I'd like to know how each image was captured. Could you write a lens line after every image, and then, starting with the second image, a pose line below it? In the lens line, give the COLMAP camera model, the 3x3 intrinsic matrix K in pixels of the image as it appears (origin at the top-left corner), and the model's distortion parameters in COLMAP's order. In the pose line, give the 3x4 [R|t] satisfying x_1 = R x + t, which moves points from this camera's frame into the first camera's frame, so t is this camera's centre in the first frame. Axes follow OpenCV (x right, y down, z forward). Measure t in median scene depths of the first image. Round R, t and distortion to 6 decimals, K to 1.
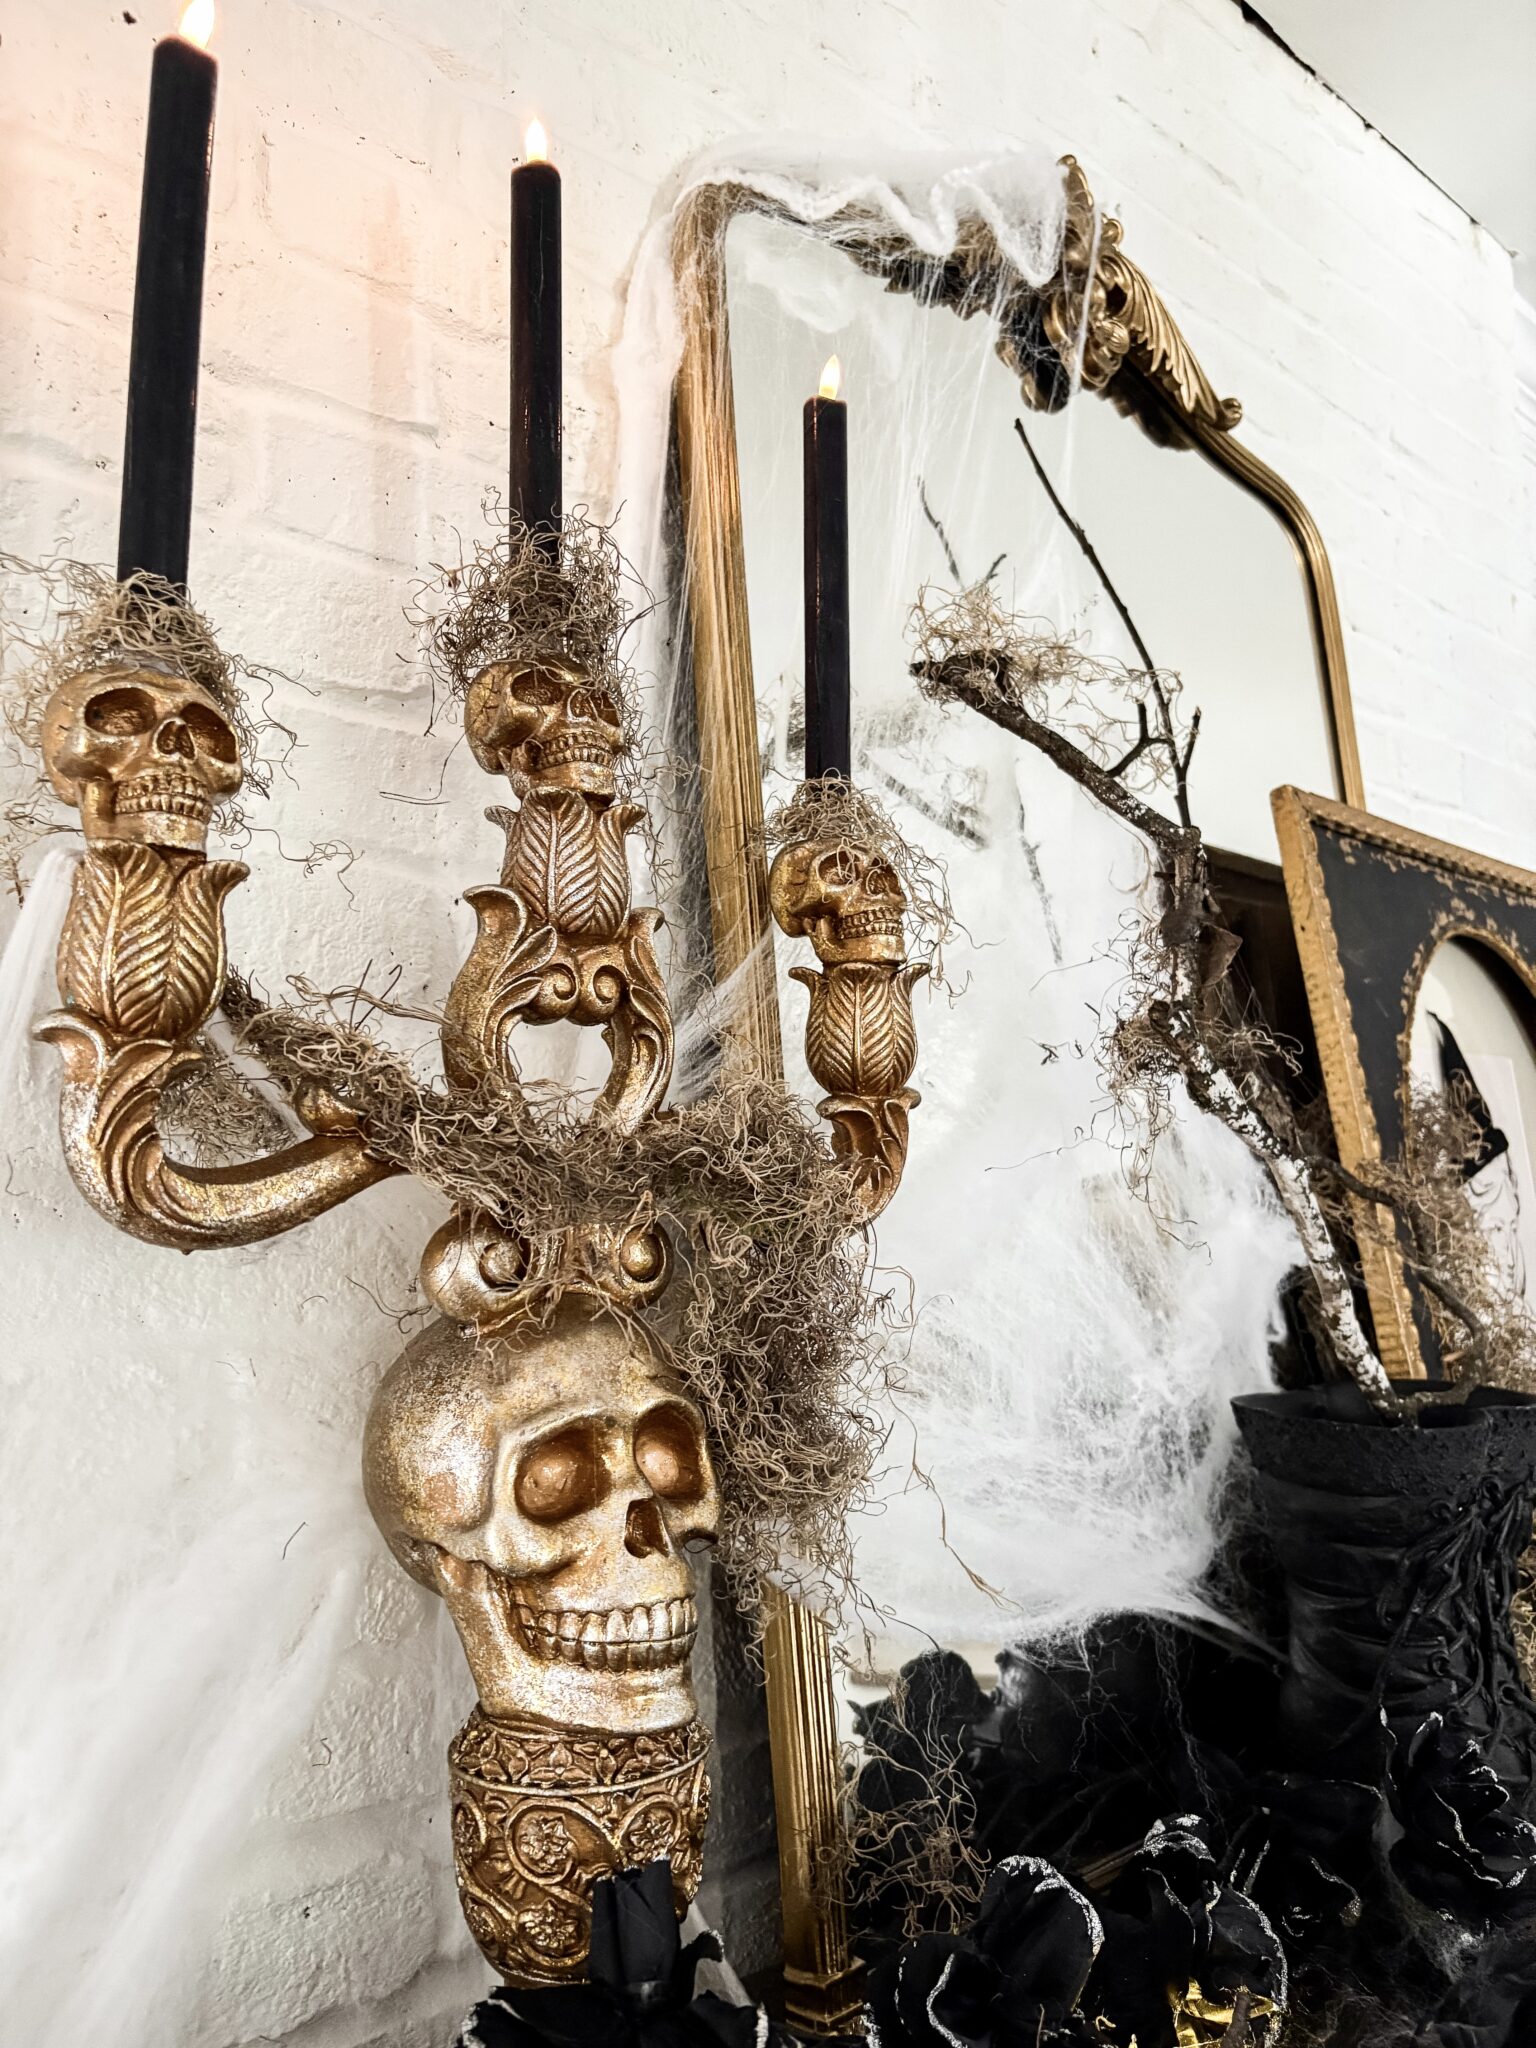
lens RADIAL K [[1559.1, 0, 768.0], [0, 1559.1, 1024.0], [0, 0, 1]] dist [0.011314, 0.006526]
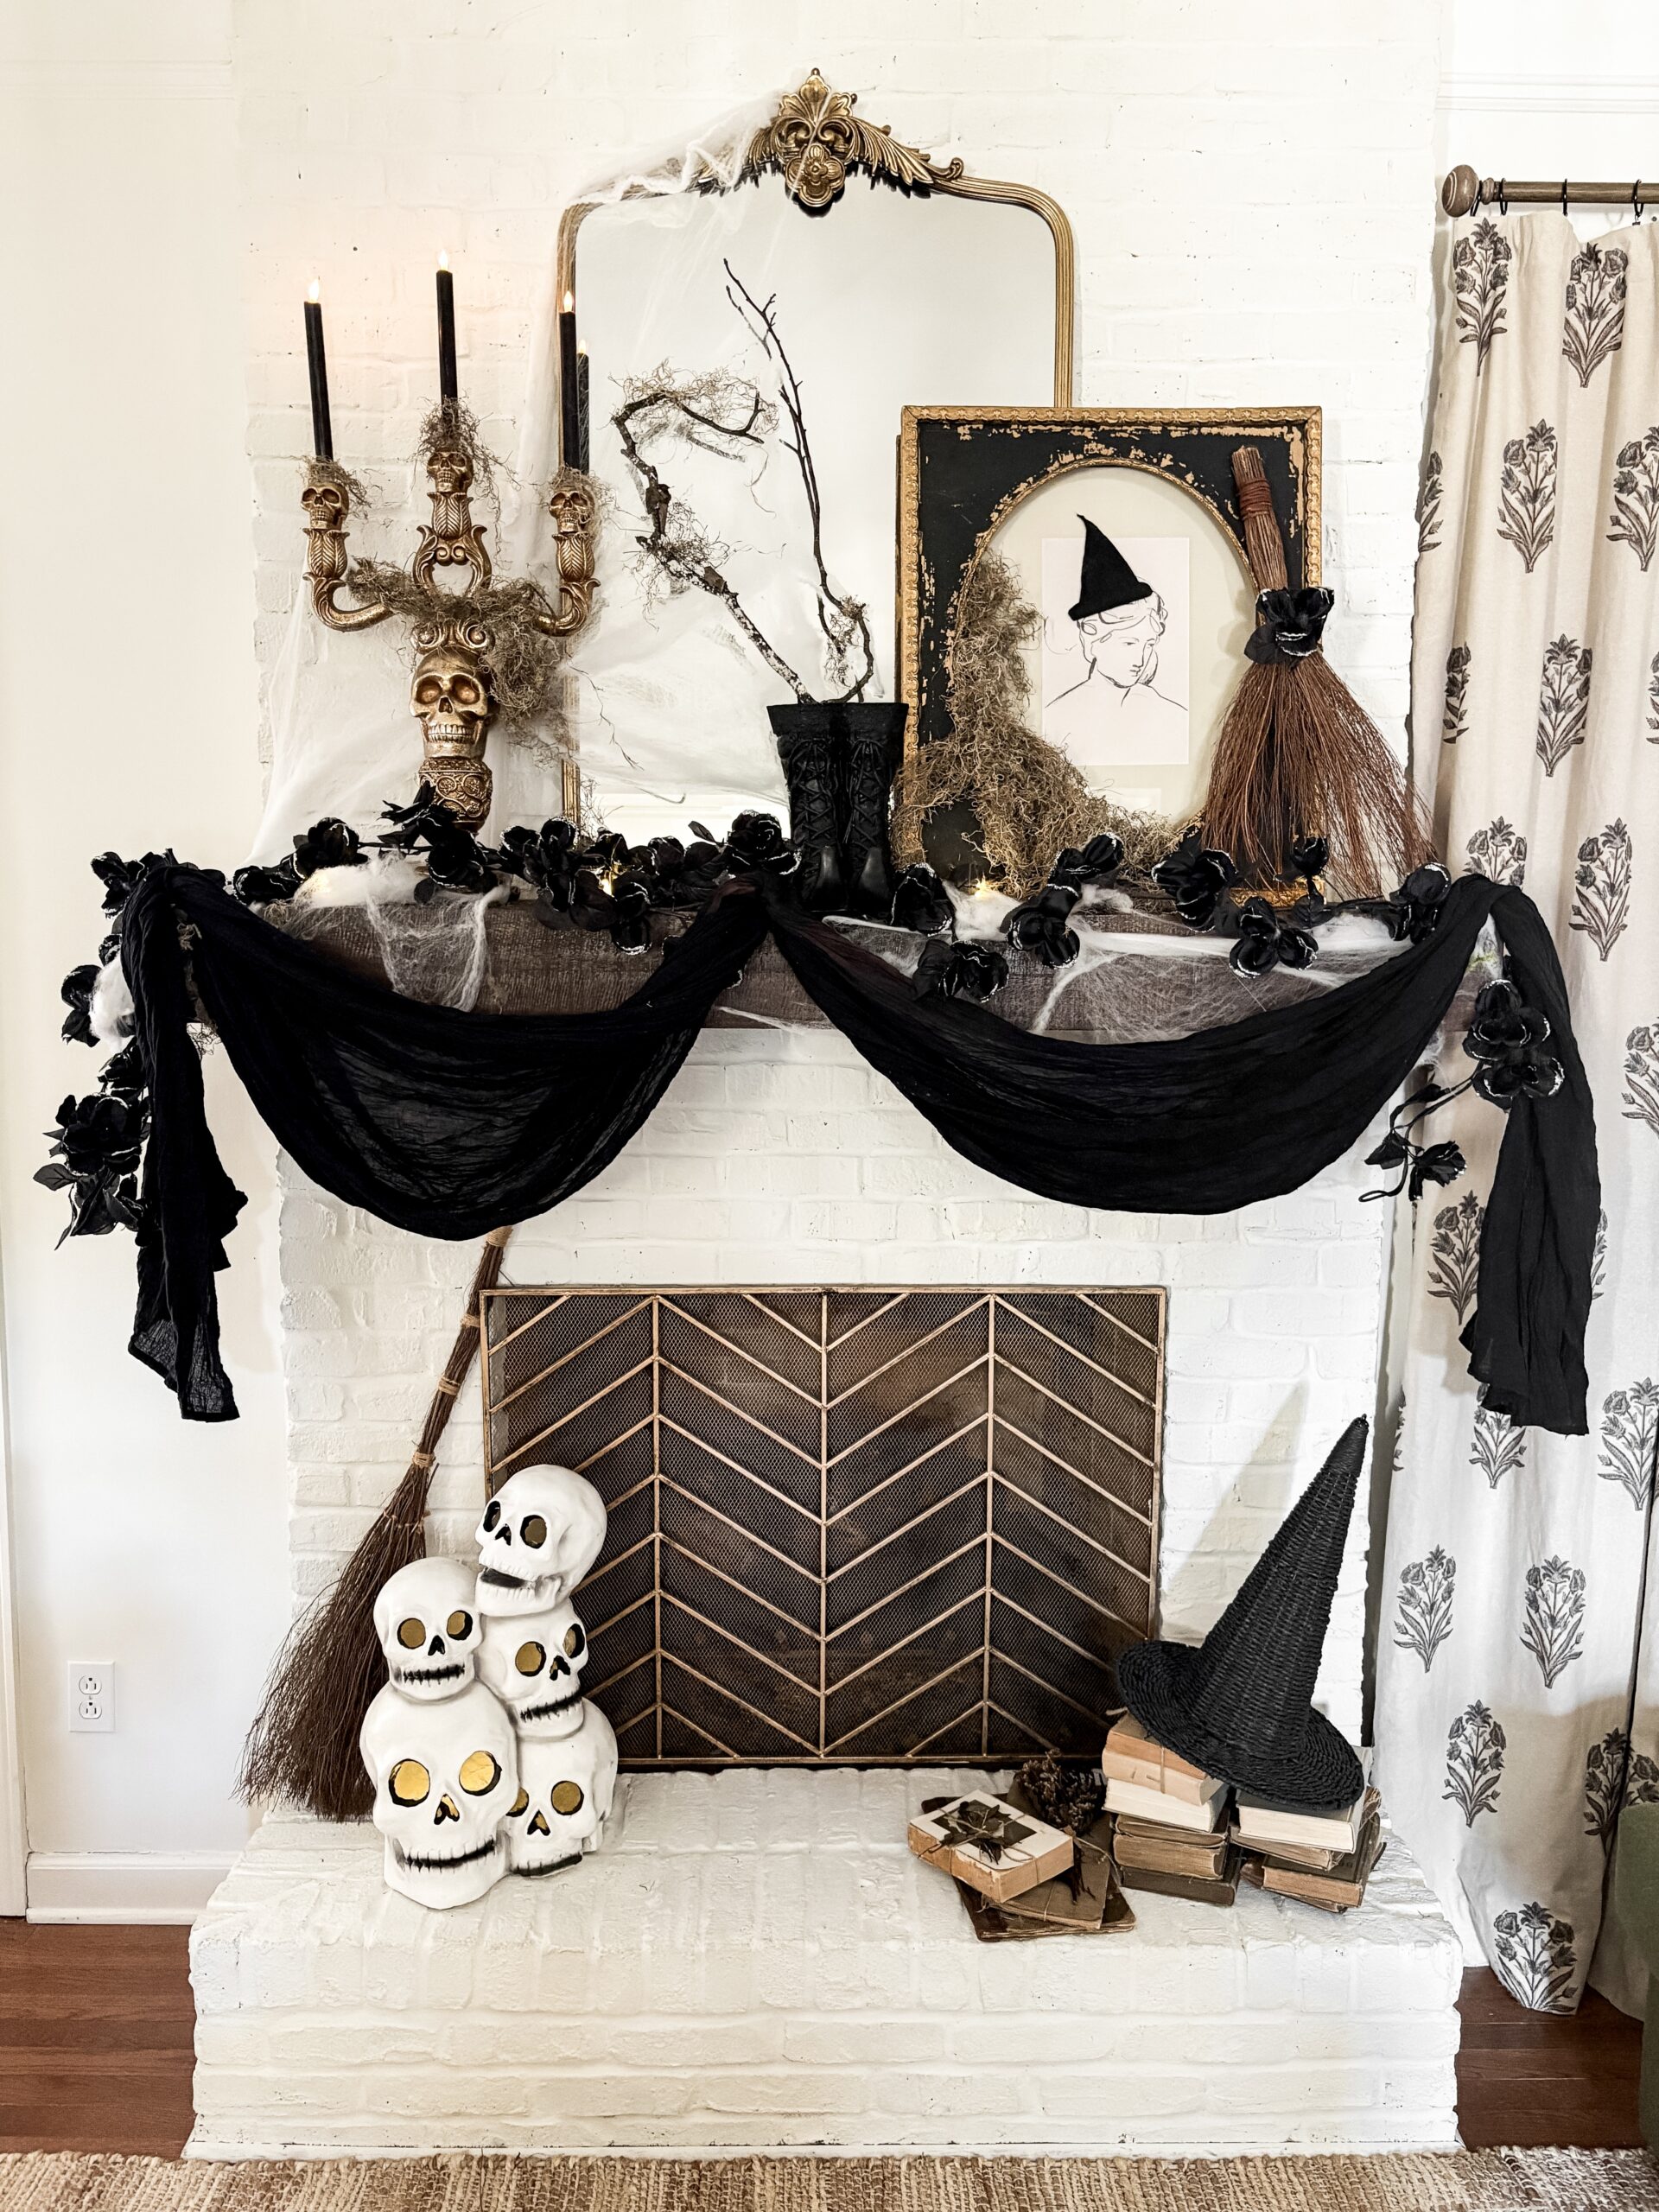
lens RADIAL K [[1740.2, 0, 829.5], [0, 1740.2, 1106.0], [0, 0, 1]] dist [0.012297, 0.003943]
pose [[0.742213, 0.114951, -0.660232, 3.050490], [0.068063, 0.967156, 0.244903, 0.259768], [0.666699, -0.226707, 0.710012, -1.367307]]
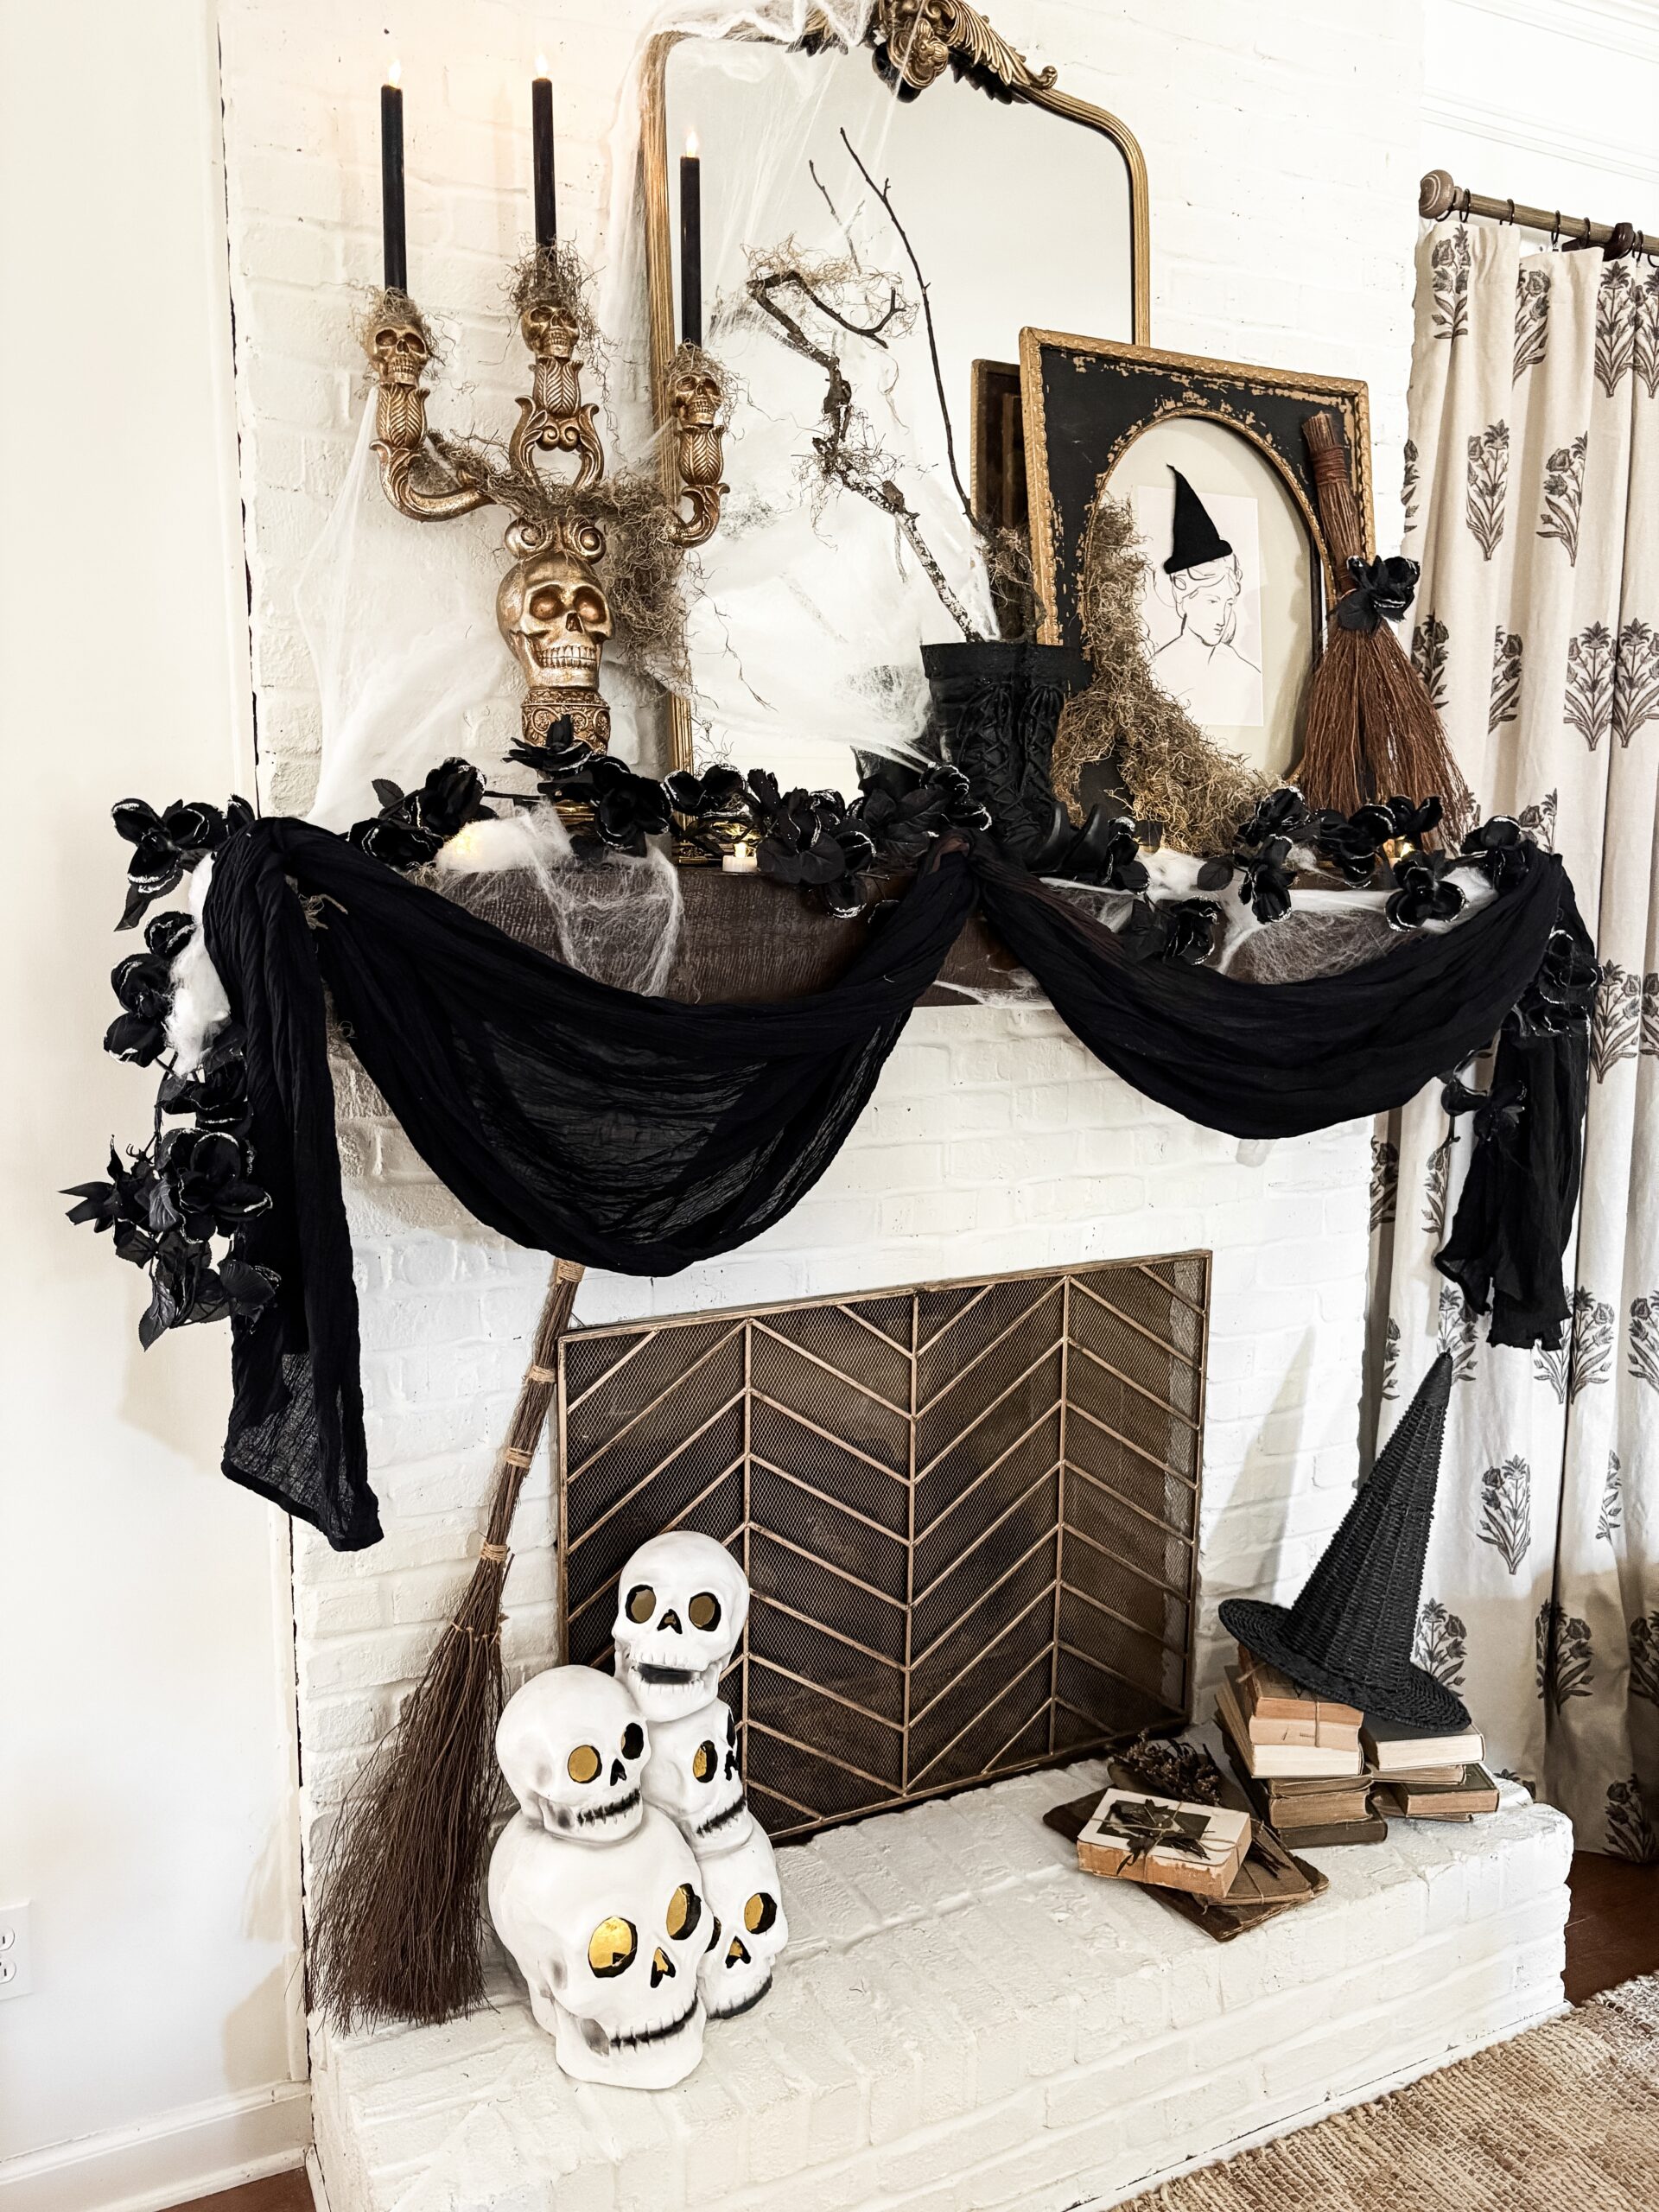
lens RADIAL K [[1684.0, 0, 829.5], [0, 1684.0, 1106.0], [0, 0, 1]] dist [0.011314, 0.006526]
pose [[0.960426, 0.062222, -0.271498, 1.184106], [0.014435, 0.962301, 0.271604, 0.305580], [0.278163, -0.264775, 0.923320, -1.866279]]
